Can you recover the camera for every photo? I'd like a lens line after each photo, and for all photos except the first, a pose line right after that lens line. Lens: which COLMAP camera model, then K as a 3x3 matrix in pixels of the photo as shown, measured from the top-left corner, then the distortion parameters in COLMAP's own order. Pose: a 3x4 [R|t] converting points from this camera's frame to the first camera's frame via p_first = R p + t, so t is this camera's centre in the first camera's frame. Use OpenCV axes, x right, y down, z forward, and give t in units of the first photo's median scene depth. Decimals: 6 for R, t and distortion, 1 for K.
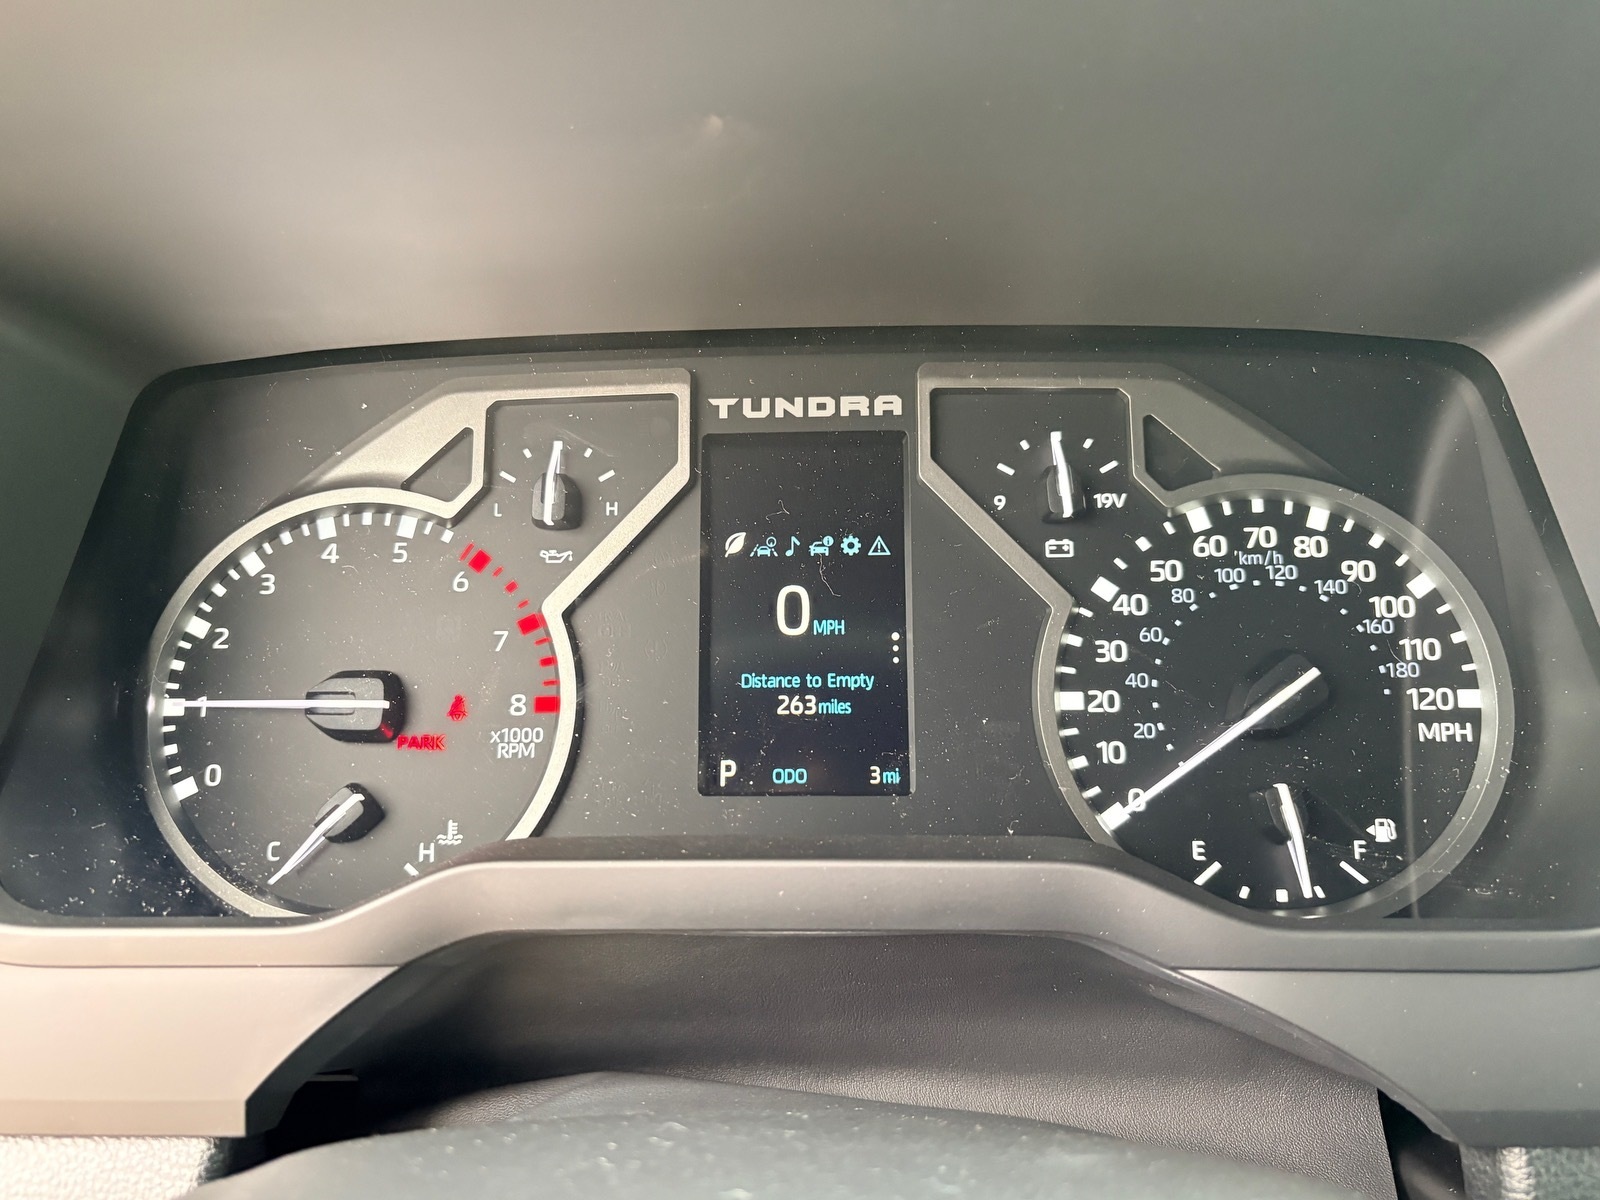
lens RADIAL K [[1268.5, 0, 763.8], [0, 1268.5, 607.0], [0, 0, 1]] dist [0.006252, -0.023383]
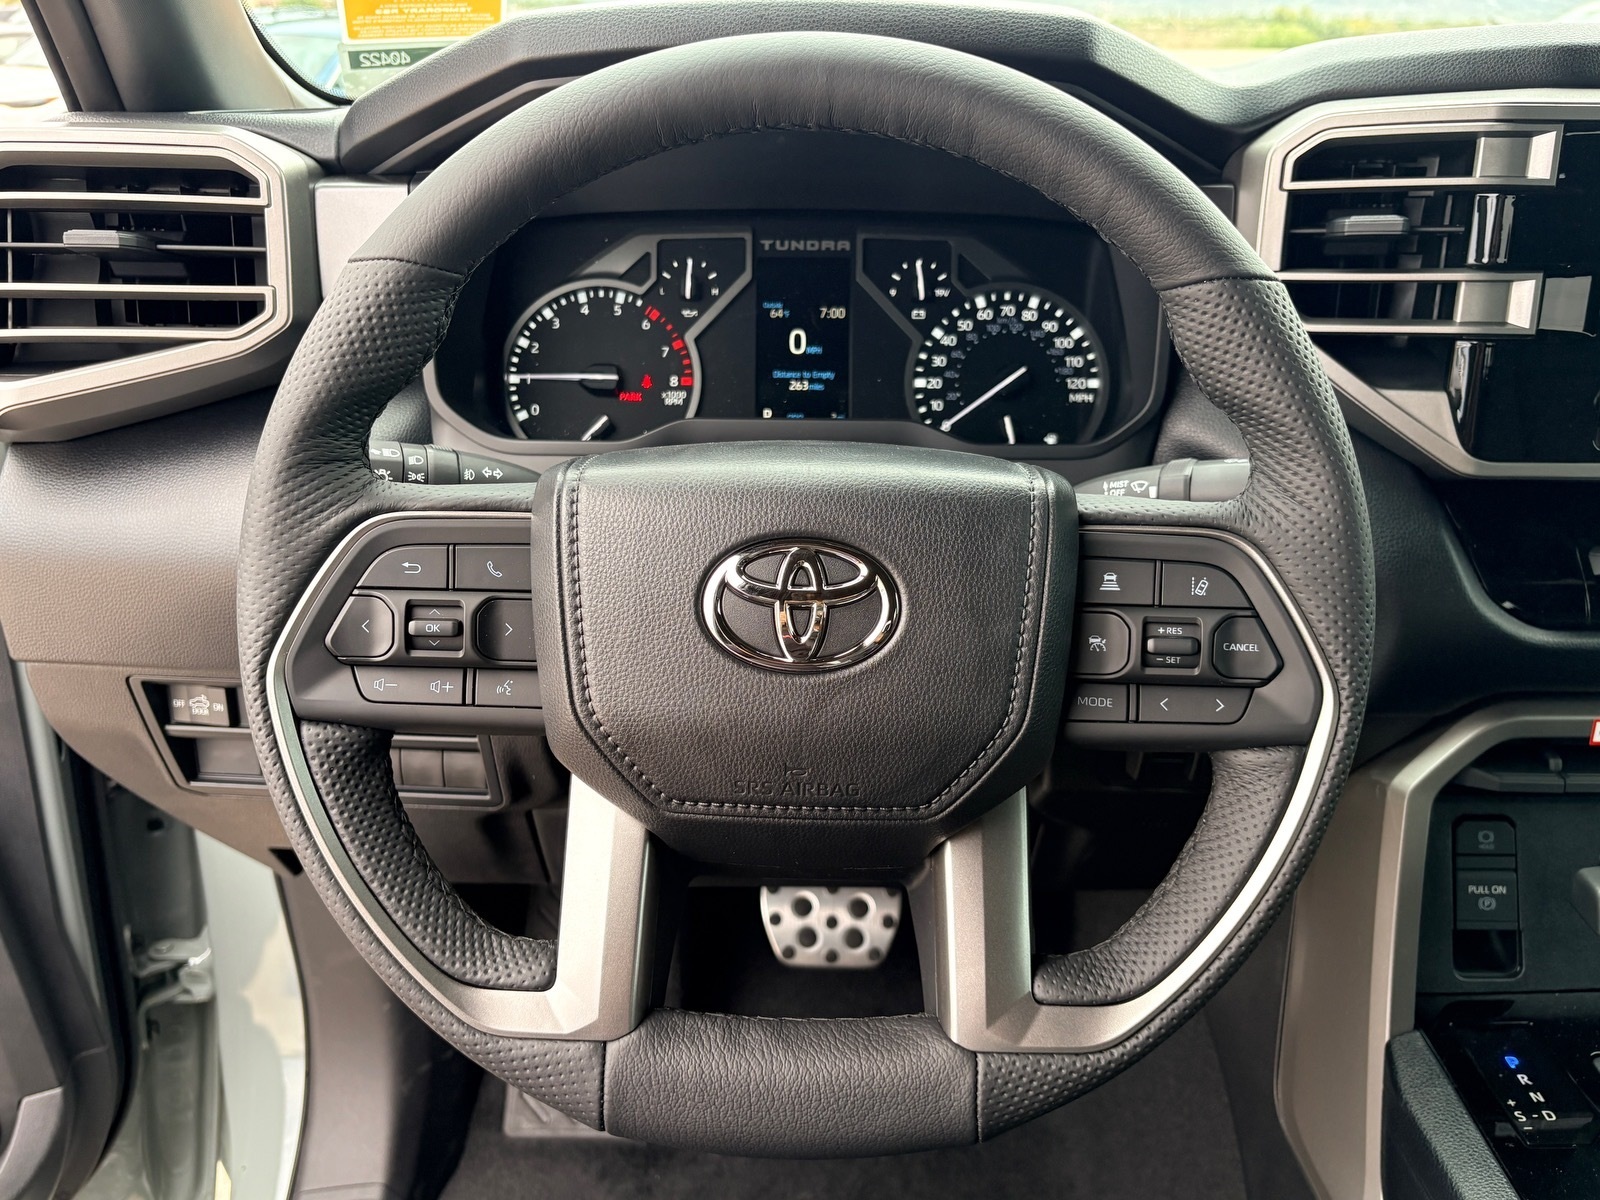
lens RADIAL K [[1268.5, 0, 797.0], [0, 1268.5, 606.0], [0, 0, 1]] dist [0.006252, -0.023383]
pose [[0.998964, 0.013639, 0.043422, -0.068520], [-0.019133, 0.991493, 0.128747, 0.177065], [-0.041297, -0.129444, 0.990726, -1.249348]]
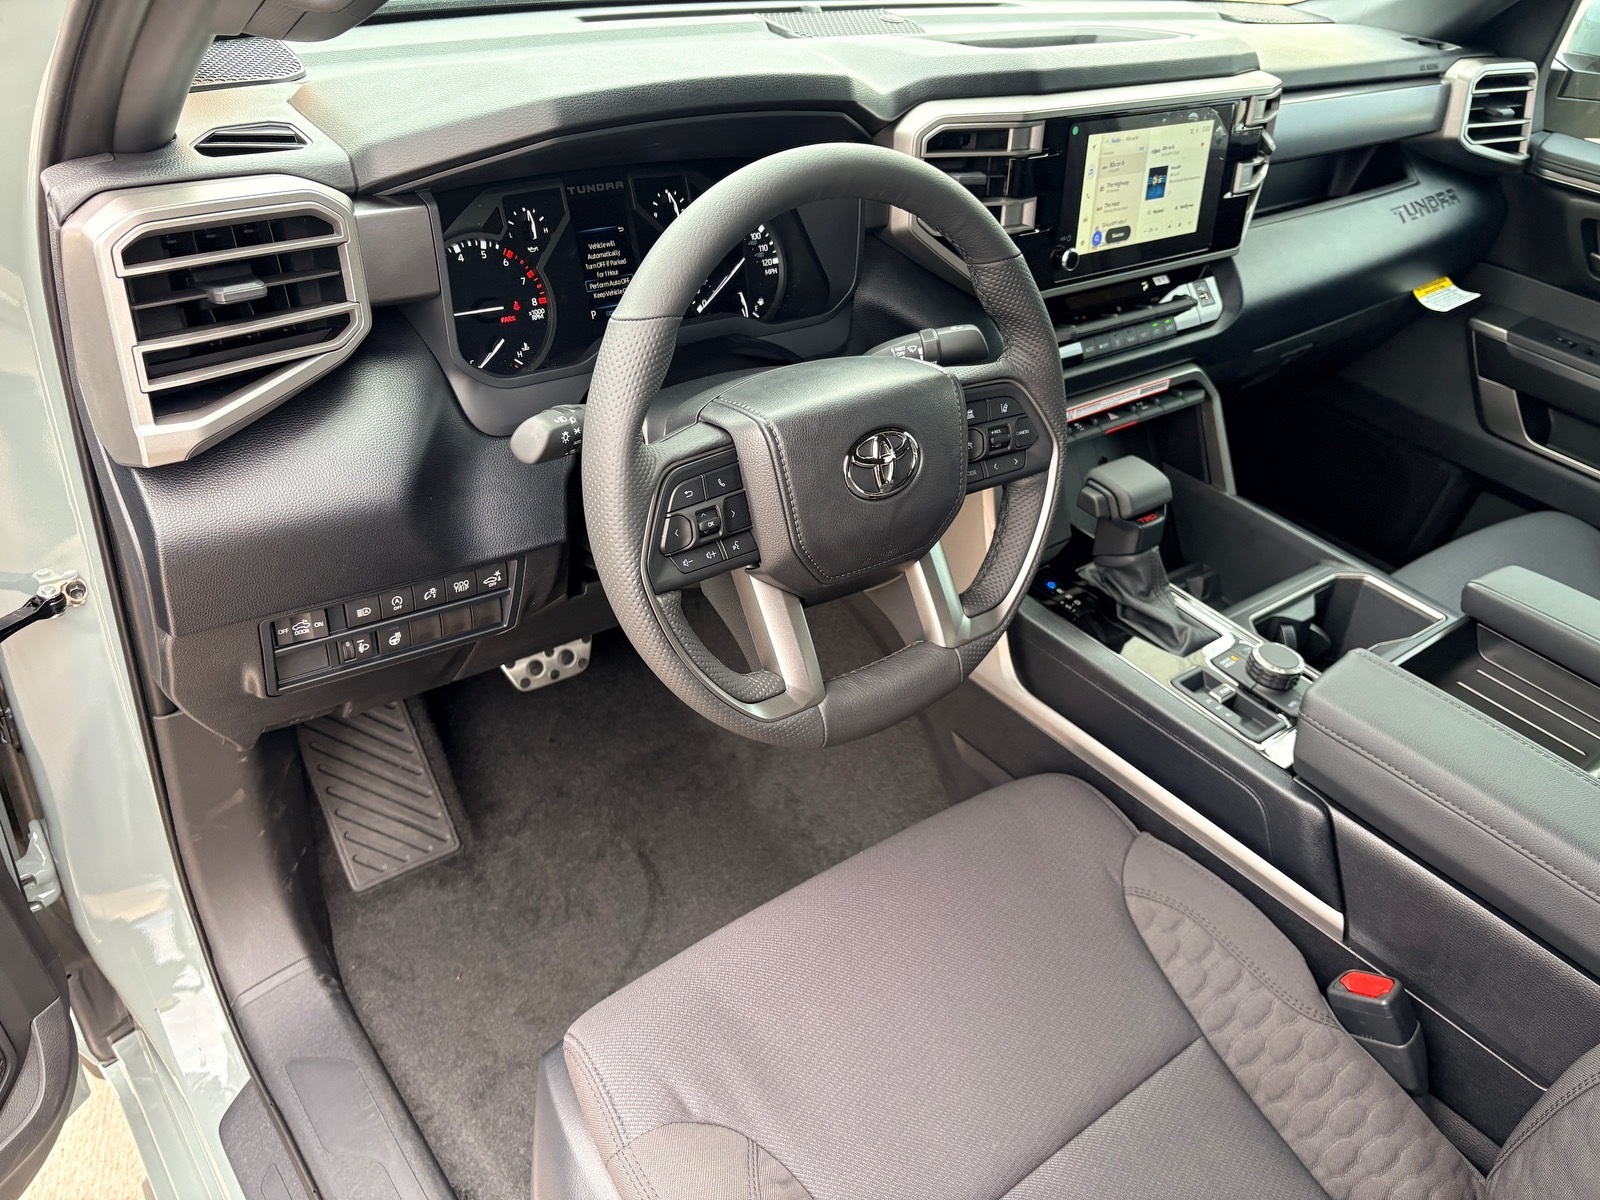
lens RADIAL K [[1206.5, 0, 805.4], [0, 1206.5, 599.0], [0, 0, 1]] dist [0.018411, -0.027786]
pose [[0.745821, -0.293602, 0.597954, -1.642959], [0.055143, 0.921762, 0.383816, -0.341013], [-0.663860, -0.253286, 0.703659, -1.644020]]
